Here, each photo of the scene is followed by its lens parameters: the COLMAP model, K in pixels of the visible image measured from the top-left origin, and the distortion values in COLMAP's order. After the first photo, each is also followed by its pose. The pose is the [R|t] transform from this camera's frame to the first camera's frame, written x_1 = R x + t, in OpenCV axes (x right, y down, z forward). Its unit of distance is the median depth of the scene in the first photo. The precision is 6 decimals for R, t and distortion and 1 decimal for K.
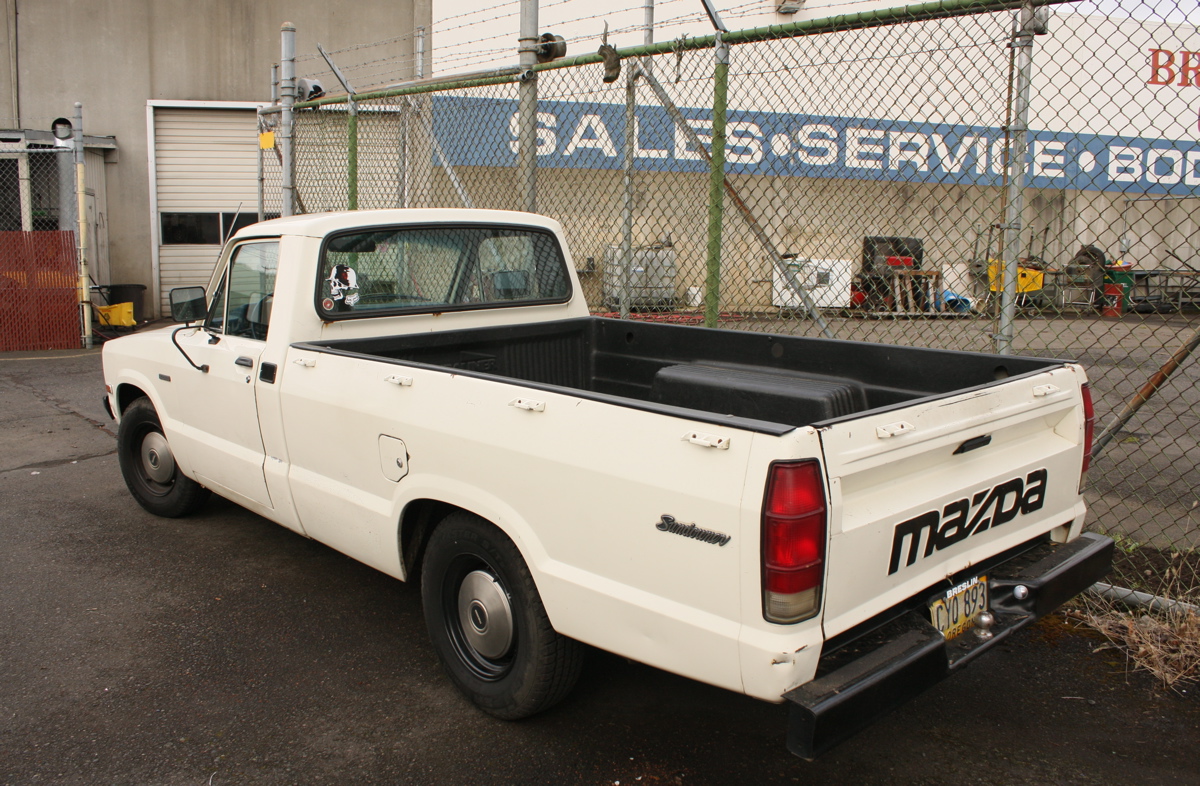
lens RADIAL K [[1081.3, 0, 601.9], [0, 1081.3, 392.9], [0, 0, 1]] dist [-0.083492, -0.009622]
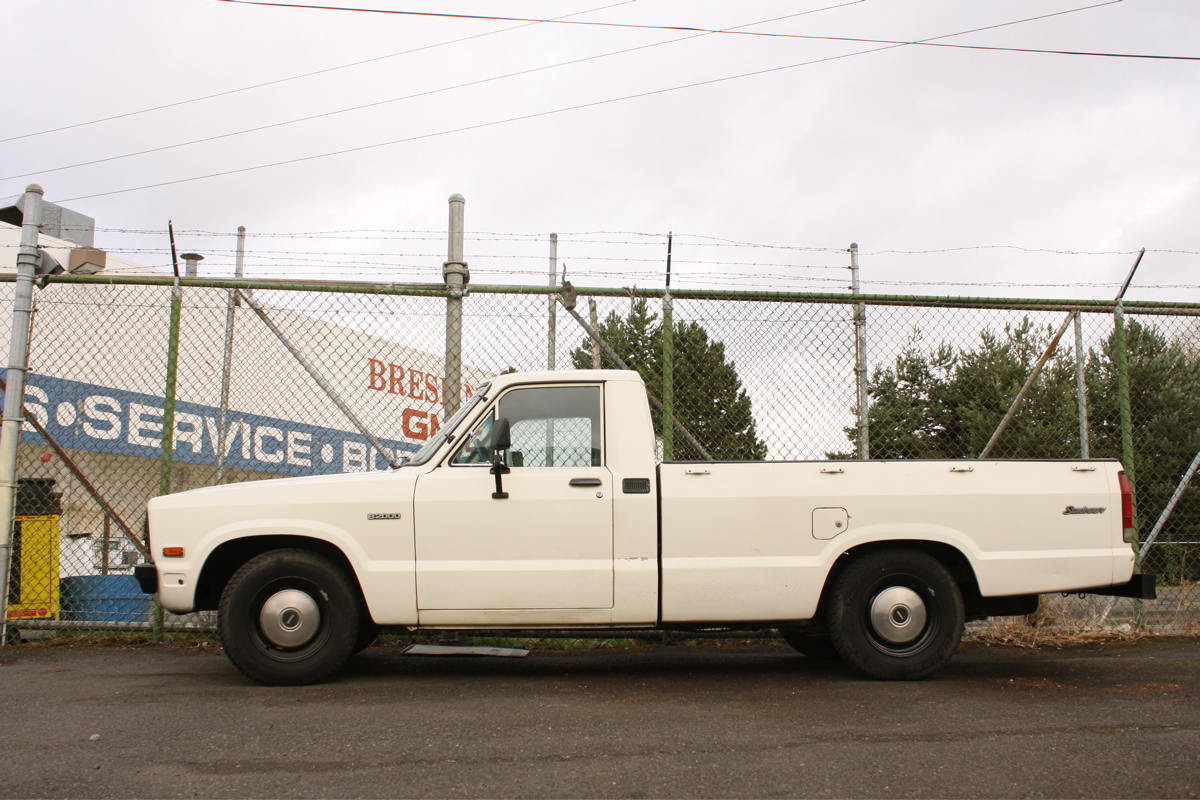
lens RADIAL K [[1252.2, 0, 600.4], [0, 1252.2, 397.0], [0, 0, 1]] dist [-0.089764, 0.000000]
pose [[0.579556, 0.107998, 0.807745, -0.426188], [0.138375, 0.963745, -0.228139, 0.057822], [-0.803099, 0.243991, 0.543600, 0.064822]]
